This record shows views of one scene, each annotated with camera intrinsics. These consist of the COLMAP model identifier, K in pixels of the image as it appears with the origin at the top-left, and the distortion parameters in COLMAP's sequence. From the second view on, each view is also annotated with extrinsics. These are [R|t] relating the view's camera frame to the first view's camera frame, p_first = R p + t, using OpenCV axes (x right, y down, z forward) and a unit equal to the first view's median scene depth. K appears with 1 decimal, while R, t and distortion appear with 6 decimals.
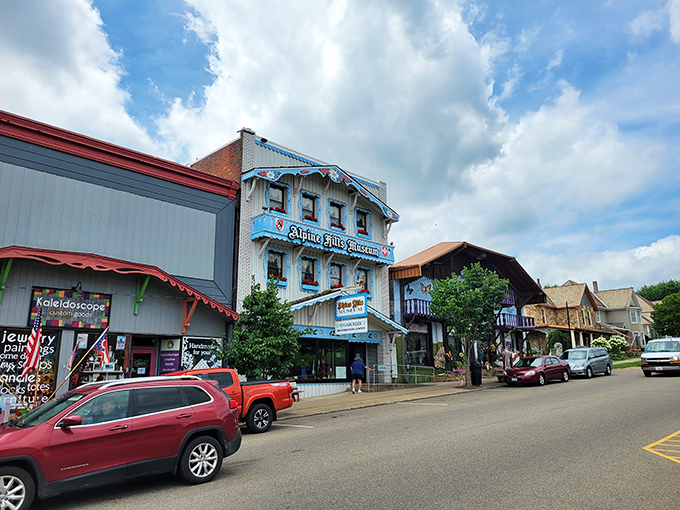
lens RADIAL K [[522.9, 0, 339.6], [0, 522.9, 262.2], [0, 0, 1]] dist [0.047269, -0.006776]
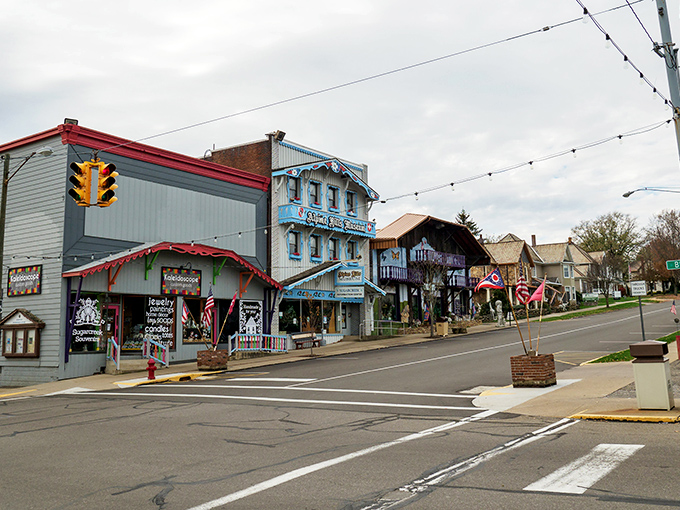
lens RADIAL K [[699.4, 0, 340.5], [0, 699.4, 251.3], [0, 0, 1]] dist [-0.010066, 0.000000]
pose [[0.984294, 0.010801, 0.176206, -0.281654], [-0.026818, 0.995691, 0.088770, -0.115203], [-0.174488, -0.092101, 0.980342, -0.609927]]
